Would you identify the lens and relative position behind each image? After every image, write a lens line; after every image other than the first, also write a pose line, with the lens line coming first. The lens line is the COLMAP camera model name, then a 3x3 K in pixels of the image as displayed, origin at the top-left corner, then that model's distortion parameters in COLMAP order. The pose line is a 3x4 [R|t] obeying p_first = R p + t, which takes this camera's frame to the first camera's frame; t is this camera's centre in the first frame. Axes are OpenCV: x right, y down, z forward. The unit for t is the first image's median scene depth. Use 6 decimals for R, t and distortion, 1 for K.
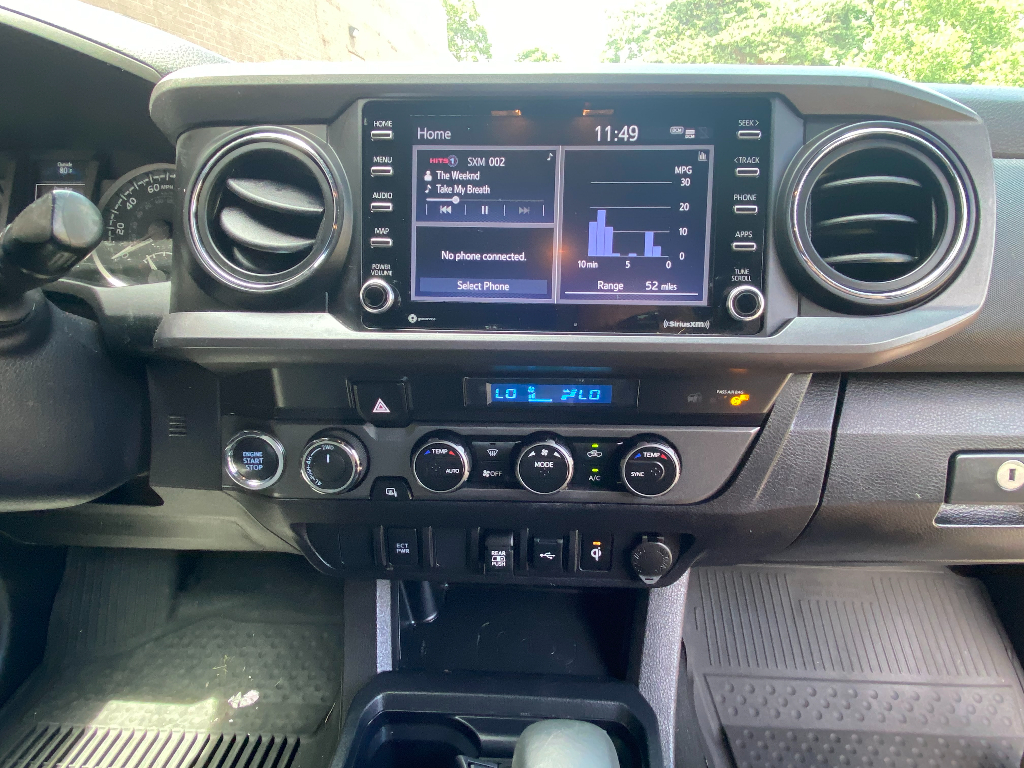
lens RADIAL K [[556.6, 0, 517.4], [0, 556.6, 373.9], [0, 0, 1]] dist [0.035579, -0.020060]
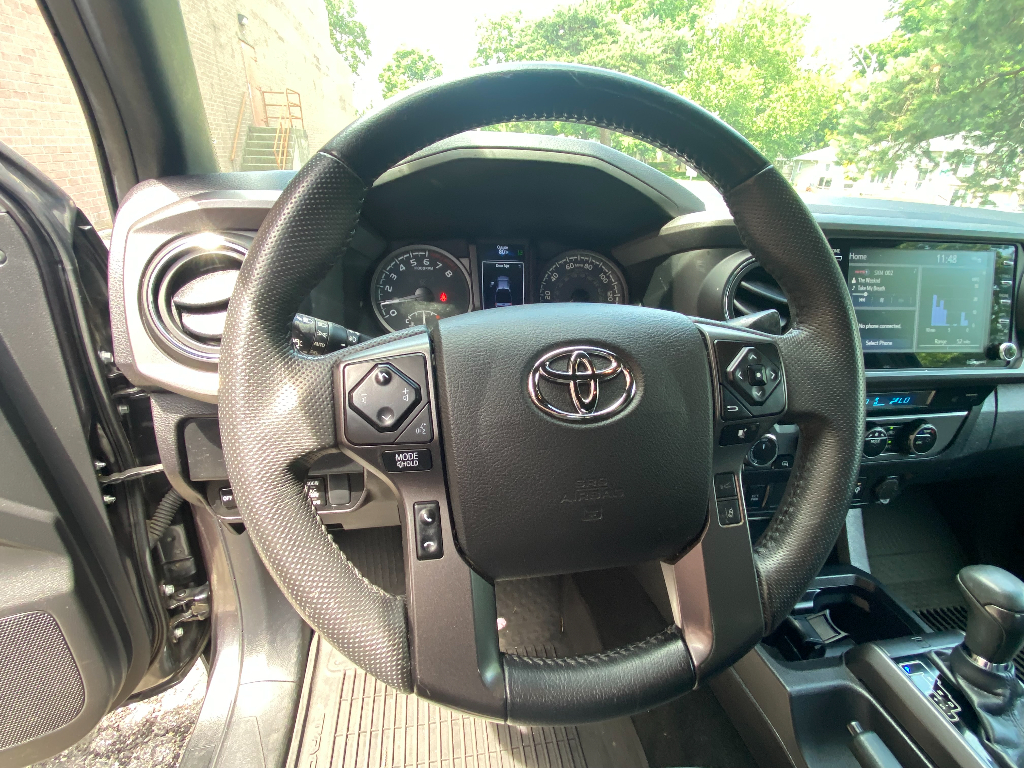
lens RADIAL K [[497.6, 0, 509.8], [0, 497.6, 373.9], [0, 0, 1]] dist [0.014489, -0.005964]
pose [[0.976059, -0.044933, 0.212813, -1.330456], [0.034398, 0.998004, 0.052951, -0.160024], [-0.214768, -0.044363, 0.975657, -0.254214]]
